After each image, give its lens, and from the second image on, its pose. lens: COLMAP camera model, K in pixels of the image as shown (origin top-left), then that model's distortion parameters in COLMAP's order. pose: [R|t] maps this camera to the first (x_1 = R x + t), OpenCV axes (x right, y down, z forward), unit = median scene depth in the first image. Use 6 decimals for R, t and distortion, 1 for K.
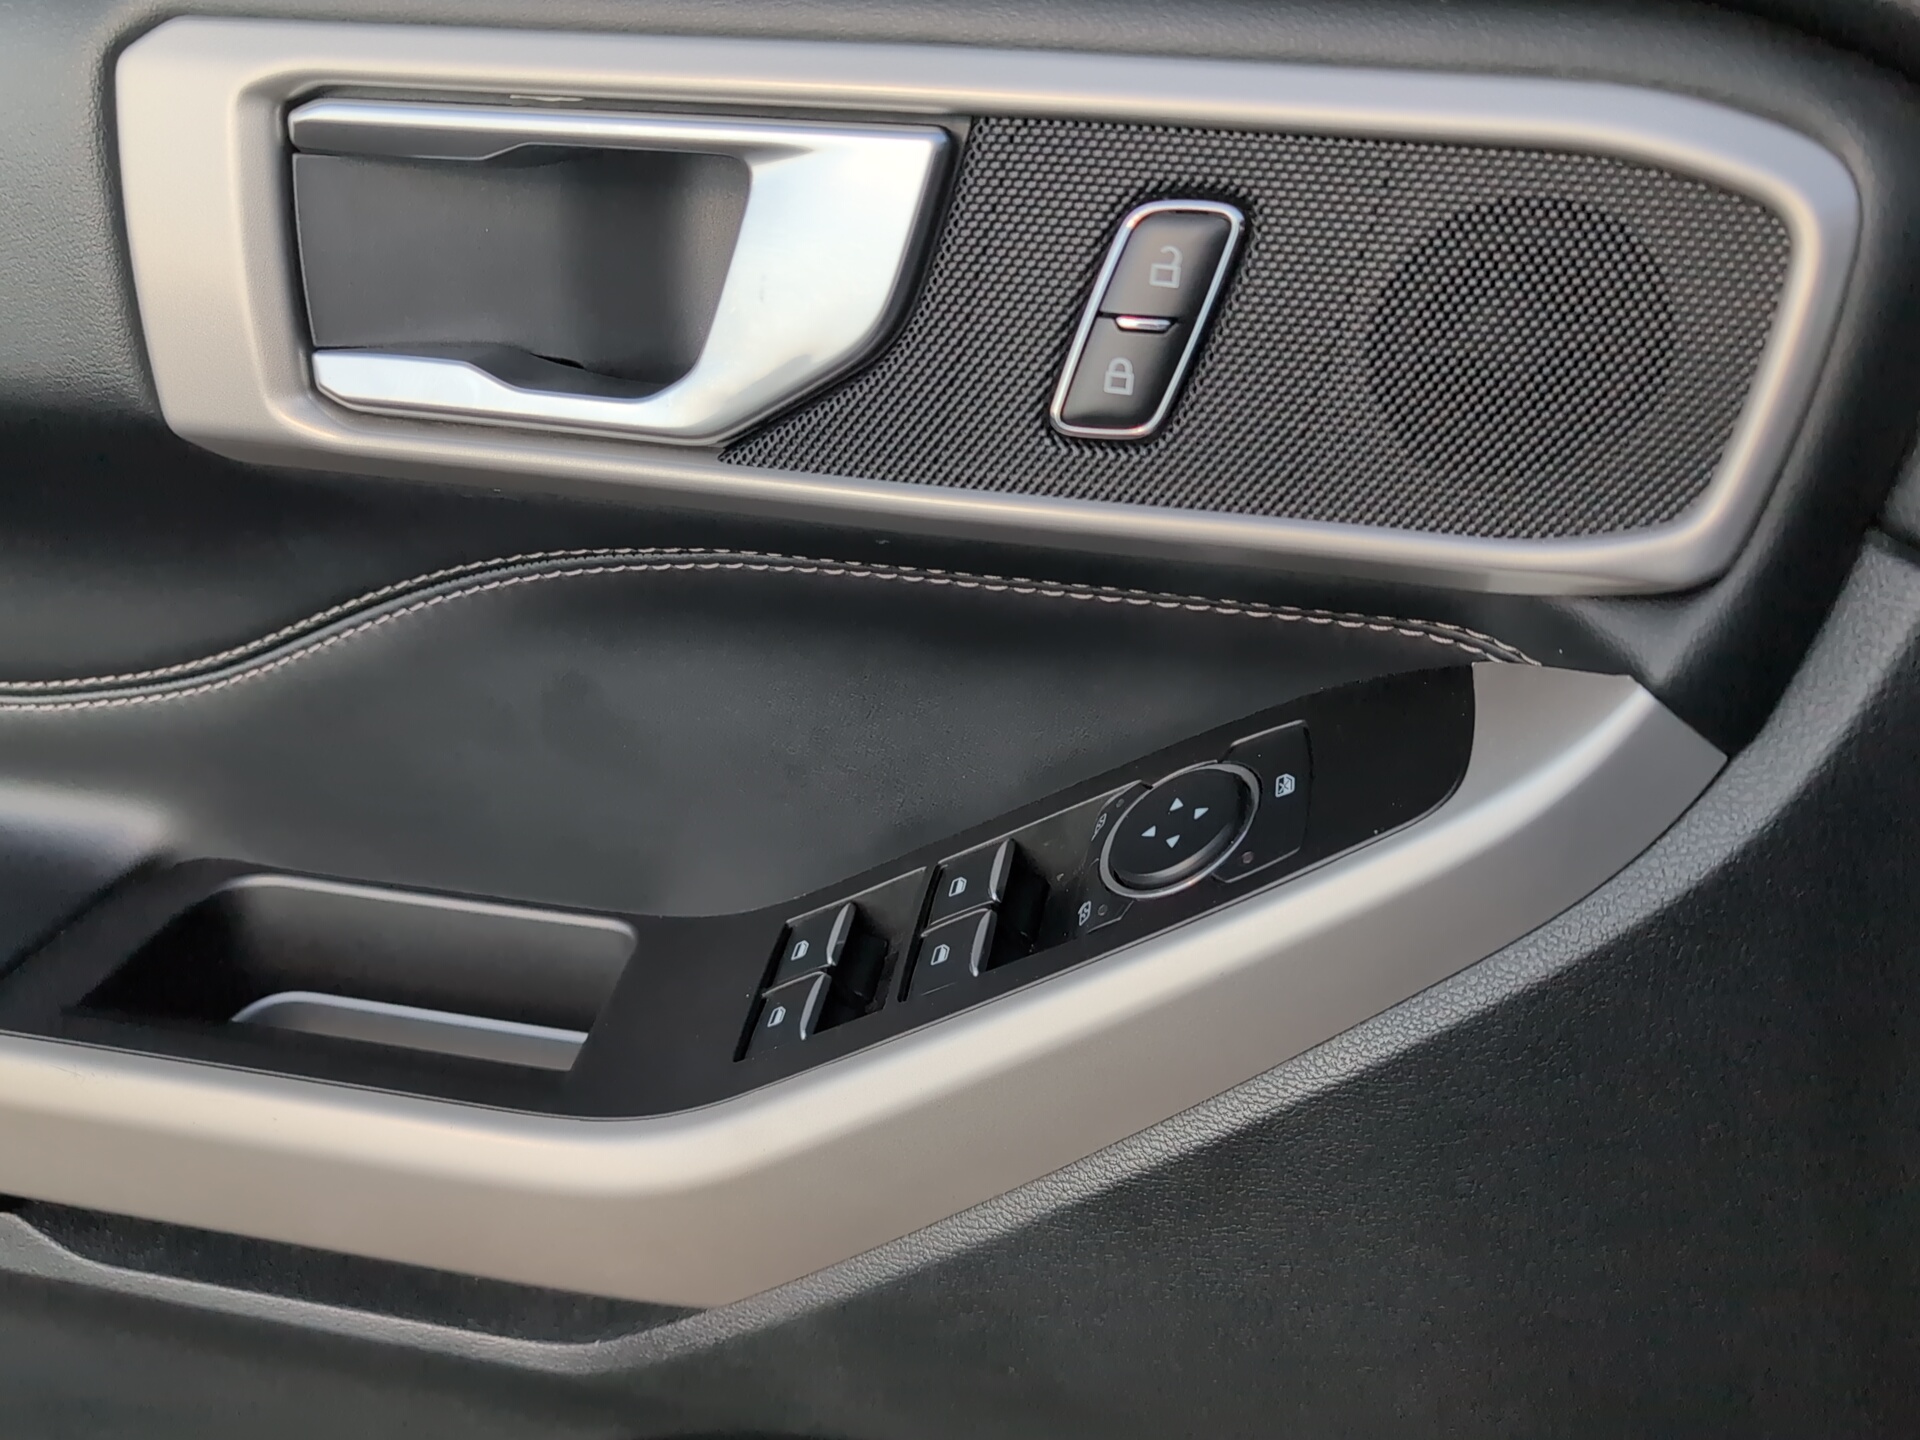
lens RADIAL K [[1625.8, 0, 960.0], [0, 1625.8, 720.0], [0, 0, 1]] dist [0.002292, -0.011963]
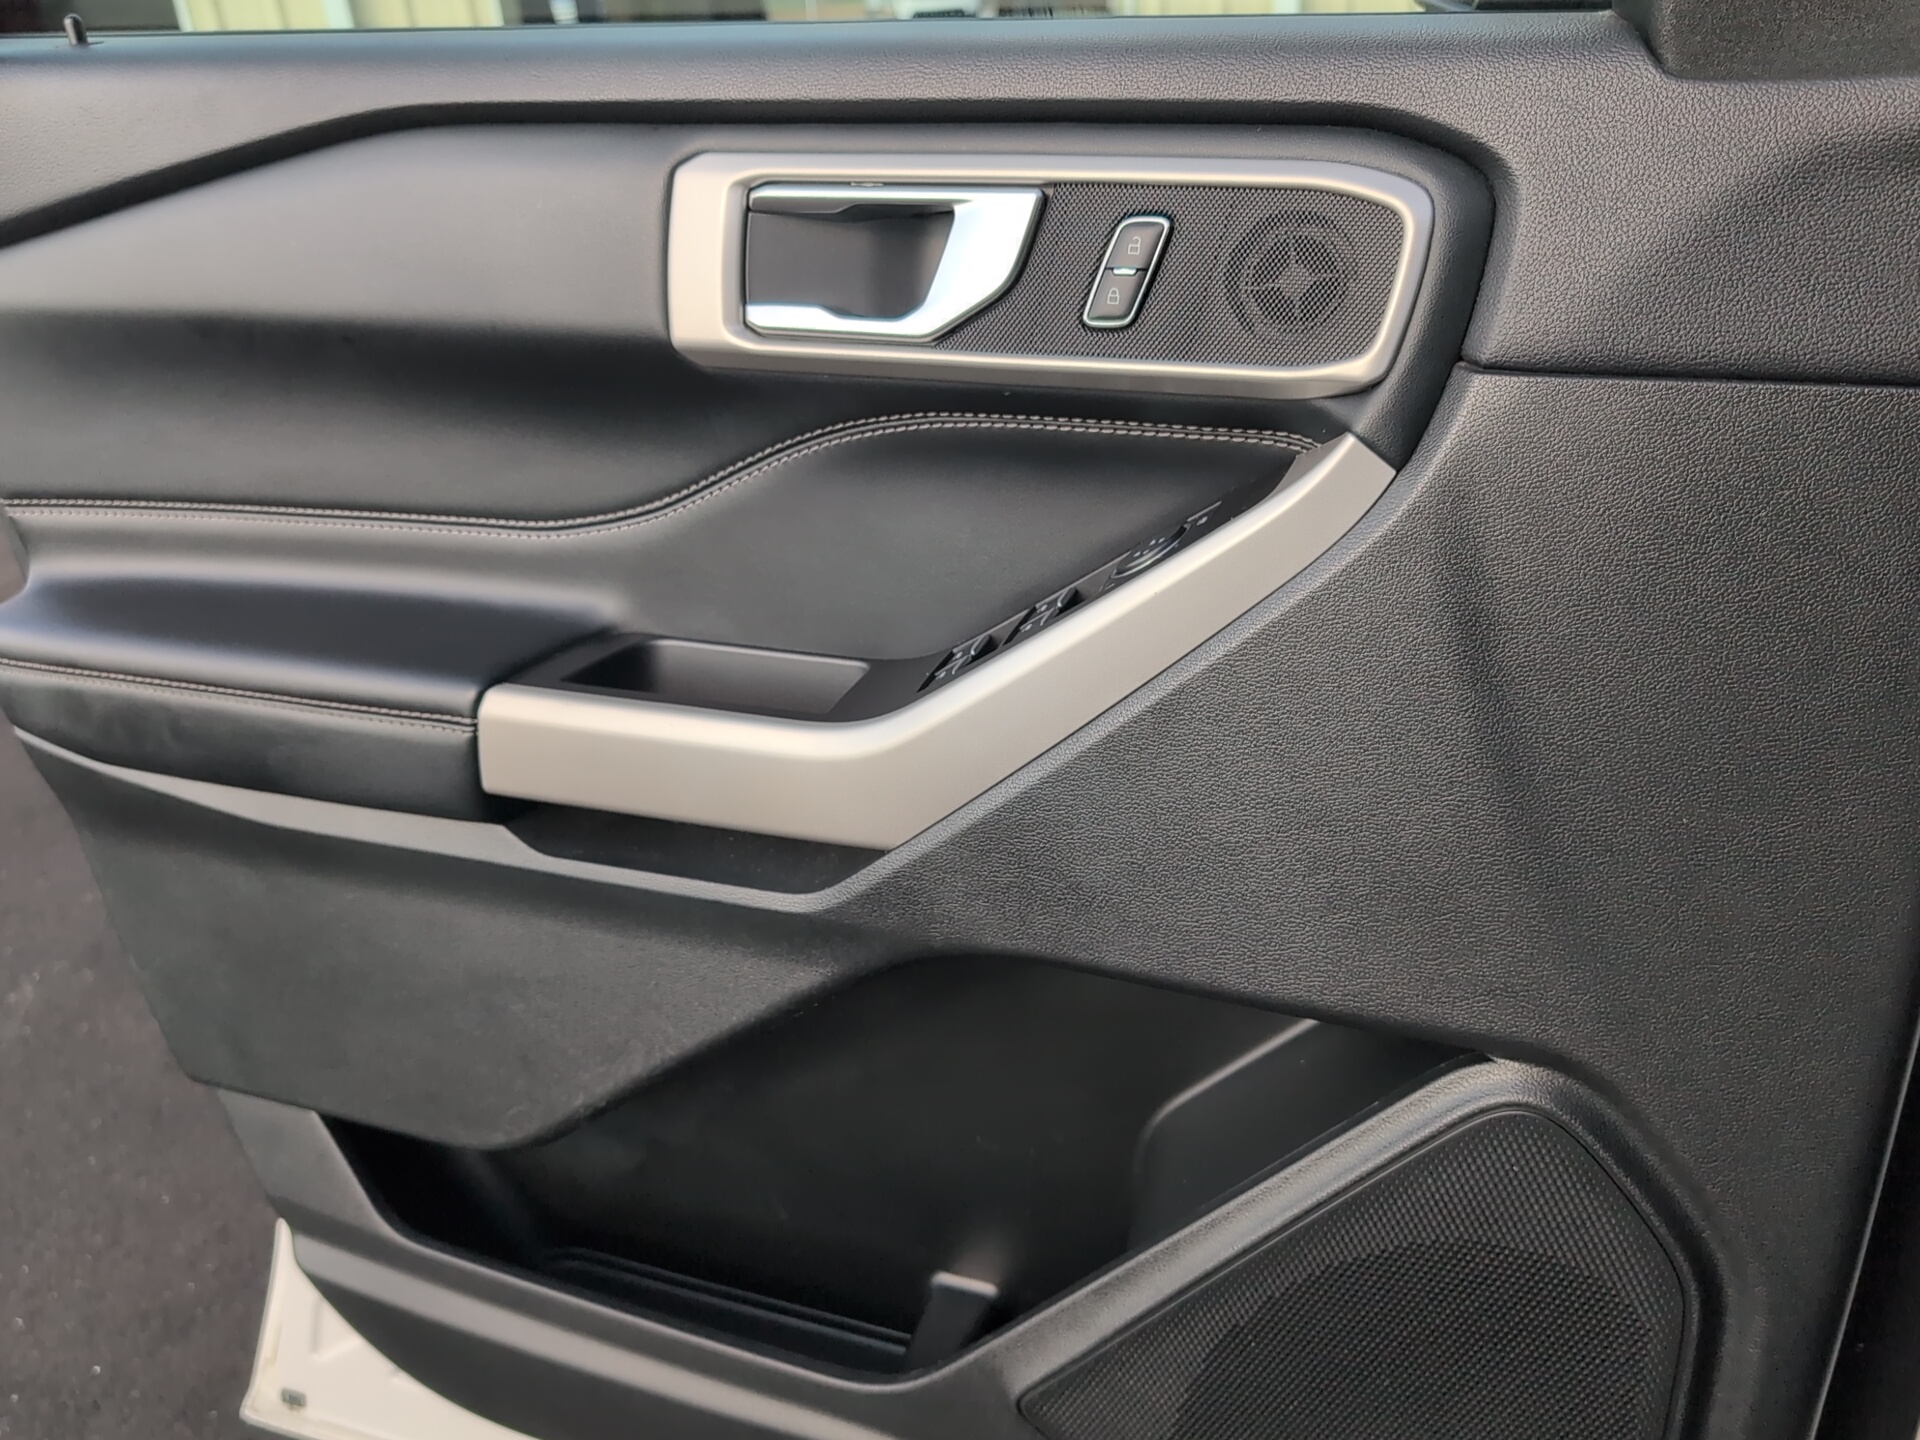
lens RADIAL K [[1625.8, 0, 960.0], [0, 1625.8, 720.0], [0, 0, 1]] dist [0.002292, -0.011963]
pose [[0.986064, 0.052296, -0.157936, 0.259222], [-0.078985, 0.982658, -0.167762, 0.701495], [0.146423, 0.177898, 0.973094, -1.008950]]
